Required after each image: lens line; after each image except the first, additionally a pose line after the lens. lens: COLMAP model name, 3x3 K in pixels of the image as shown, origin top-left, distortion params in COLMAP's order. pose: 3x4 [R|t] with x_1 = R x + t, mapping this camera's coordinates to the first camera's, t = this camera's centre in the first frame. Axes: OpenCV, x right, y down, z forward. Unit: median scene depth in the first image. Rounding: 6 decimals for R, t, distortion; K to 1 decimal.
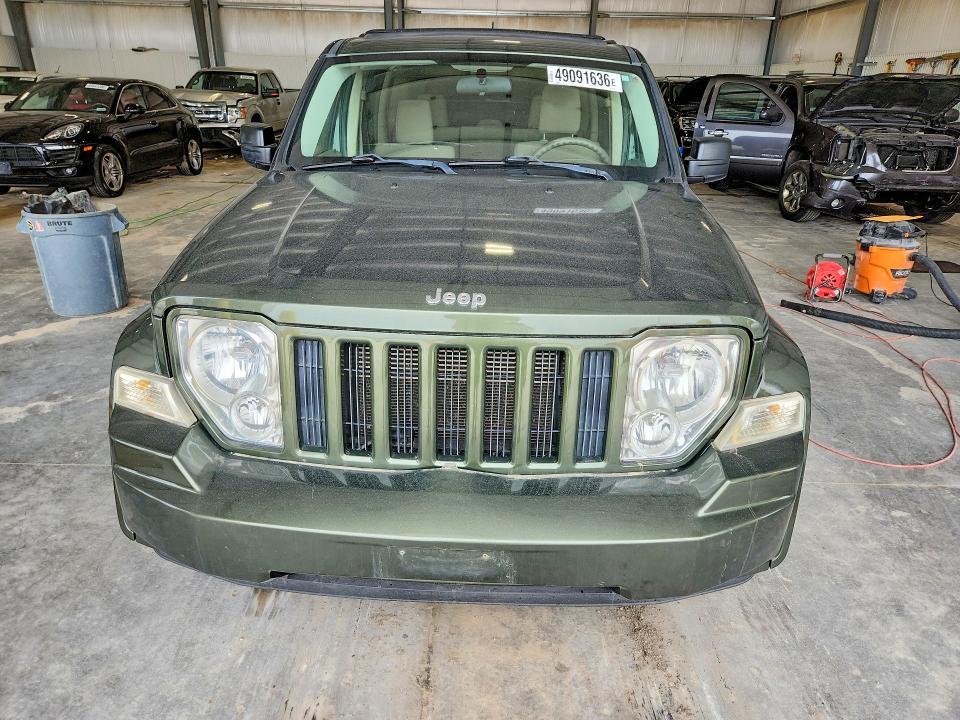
lens RADIAL K [[655.9, 0, 474.5], [0, 655.9, 357.6], [0, 0, 1]] dist [0.025981, -0.002240]
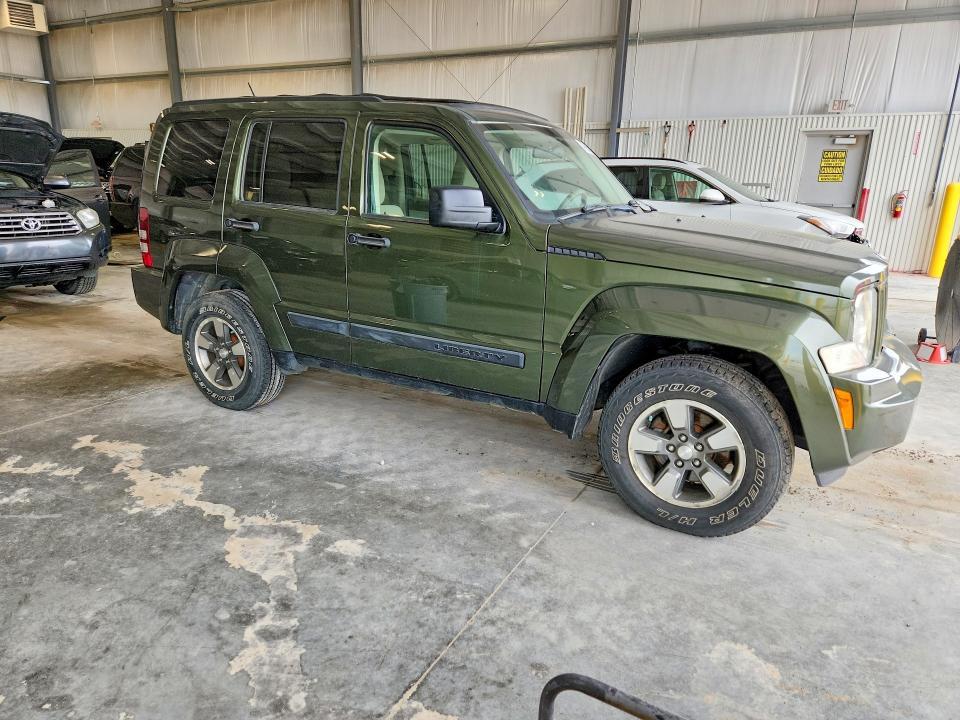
lens RADIAL K [[655.9, 0, 474.5], [0, 655.9, 357.6], [0, 0, 1]] dist [0.025981, -0.002240]
pose [[0.472337, -0.250369, 0.845111, -1.286926], [0.324315, 0.940912, 0.097489, -0.207822], [-0.819584, 0.228035, 0.525626, 0.561355]]
